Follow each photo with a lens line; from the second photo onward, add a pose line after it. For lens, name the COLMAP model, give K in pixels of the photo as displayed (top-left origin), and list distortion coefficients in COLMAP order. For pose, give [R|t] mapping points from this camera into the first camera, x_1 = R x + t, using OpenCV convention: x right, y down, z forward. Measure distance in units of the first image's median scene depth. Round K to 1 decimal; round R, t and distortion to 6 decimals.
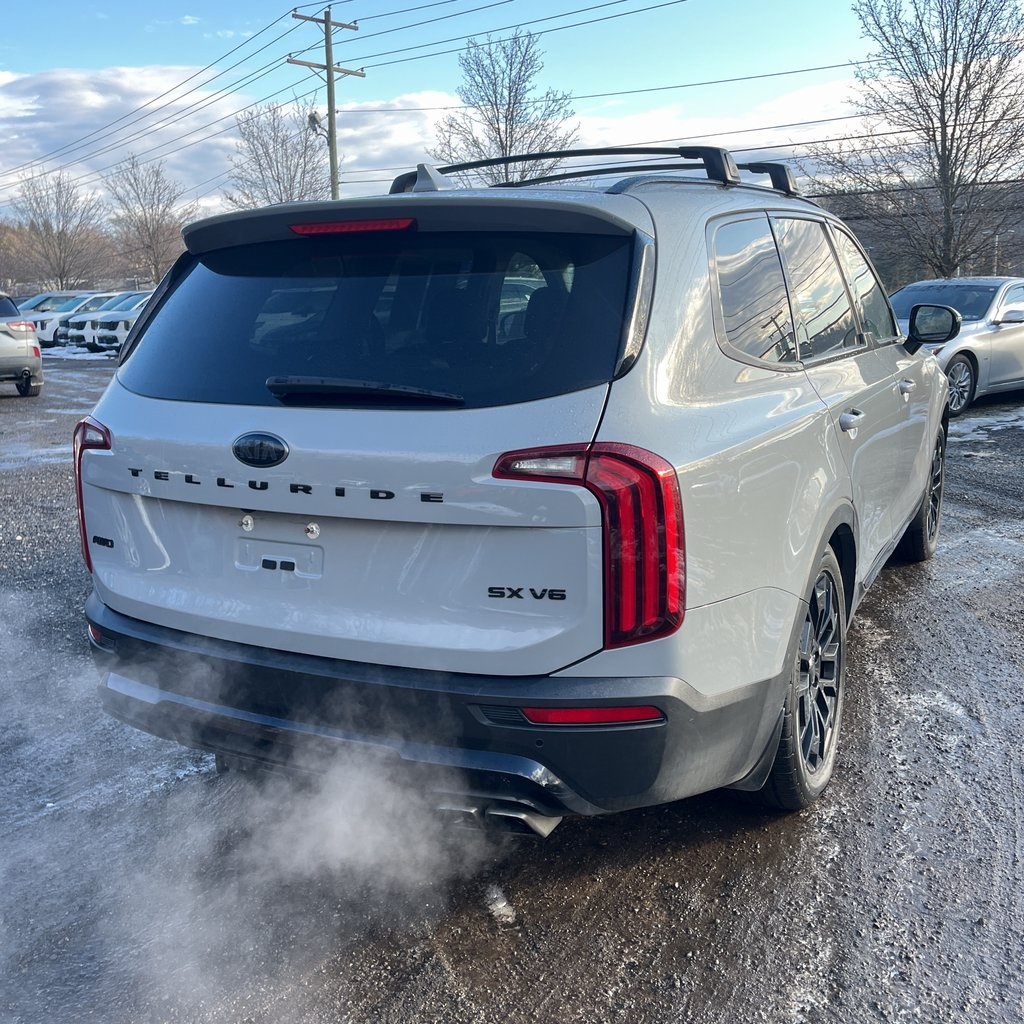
lens RADIAL K [[1054.3, 0, 500.6], [0, 1054.3, 513.8], [0, 0, 1]] dist [0.063841, -0.110864]
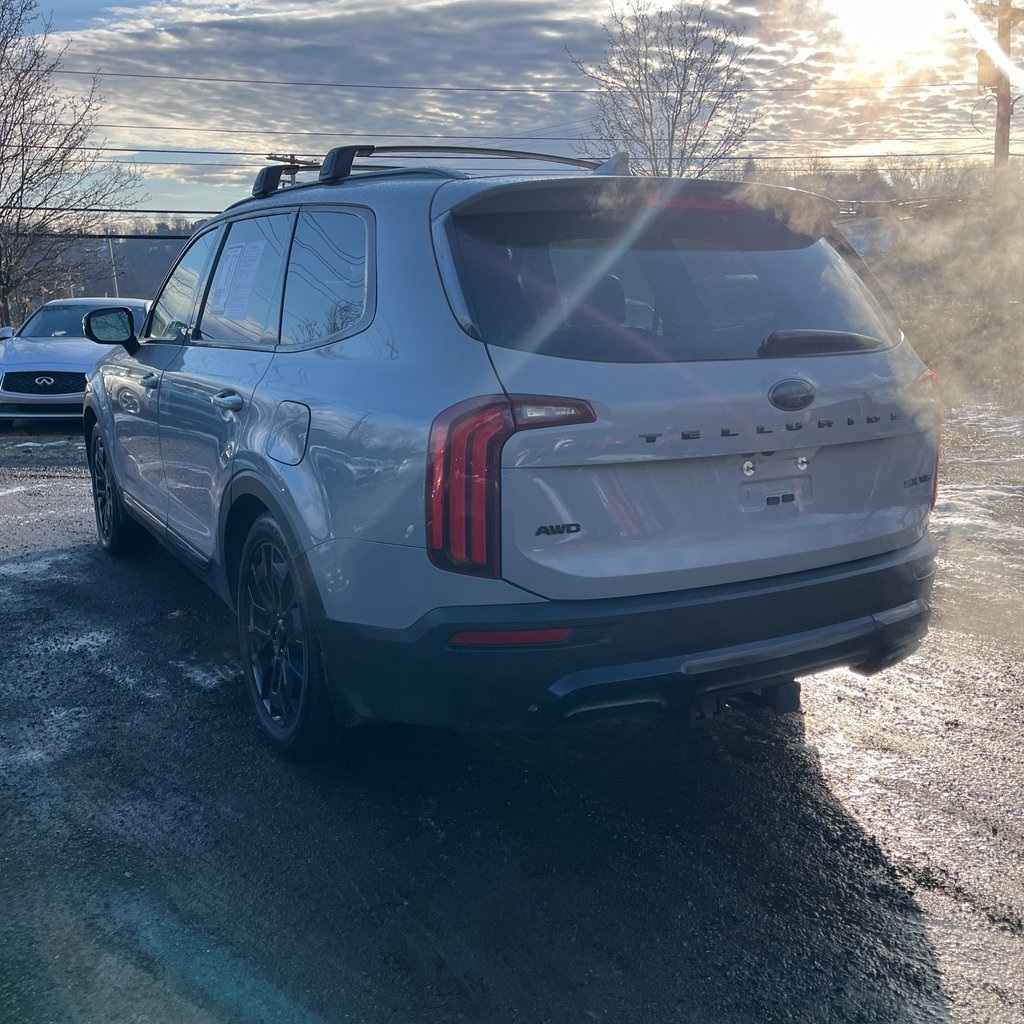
lens RADIAL K [[1043.2, 0, 512.0], [0, 1043.2, 512.0], [0, 0, 1]] dist [0.113385, -0.122079]
pose [[0.523598, -0.148062, 0.839001, -1.359084], [0.169620, 0.983185, 0.067652, -0.065516], [-0.834910, 0.106889, 0.539908, 0.661143]]
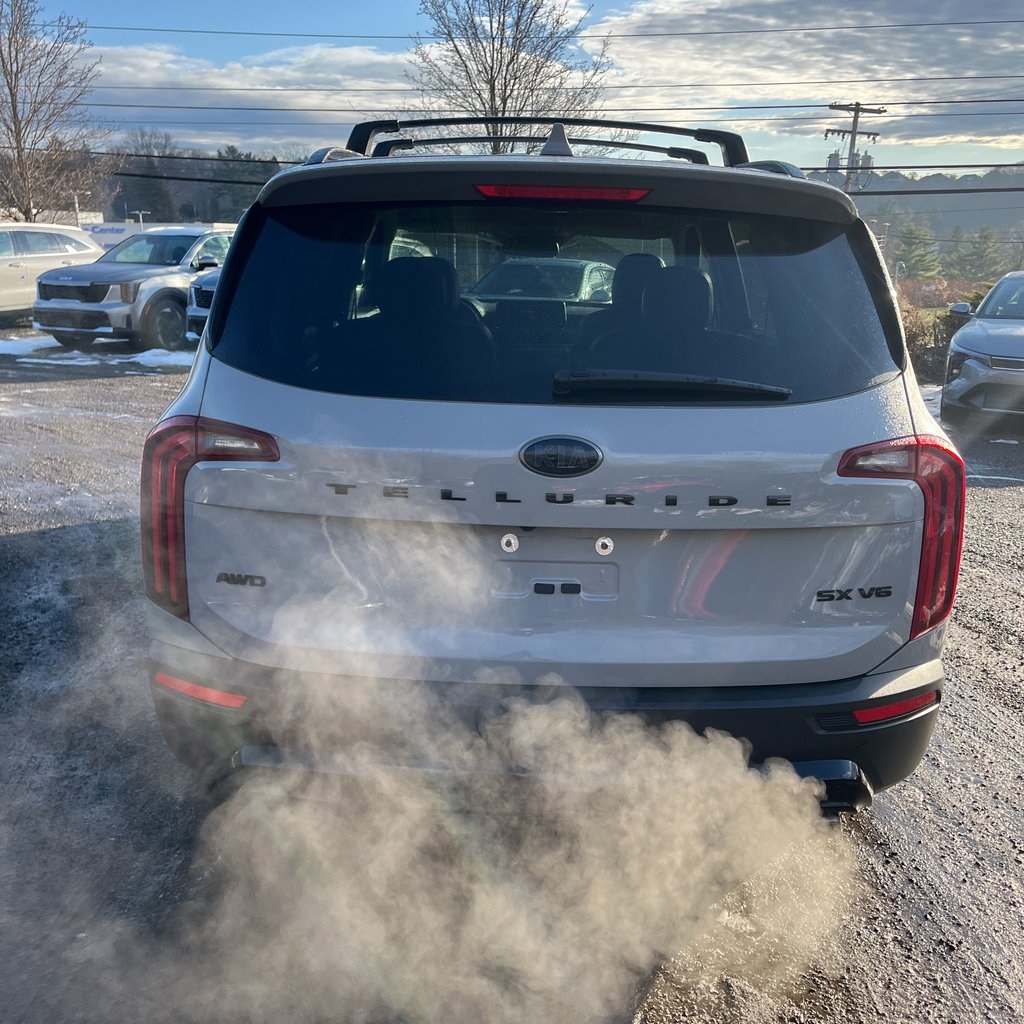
lens RADIAL K [[1054.3, 0, 500.6], [0, 1054.3, 513.8], [0, 0, 1]] dist [0.063841, -0.110864]
pose [[0.886010, -0.069673, 0.458401, -0.666839], [0.052225, 0.997350, 0.050647, -0.060591], [-0.460715, -0.020934, 0.887301, 0.273514]]
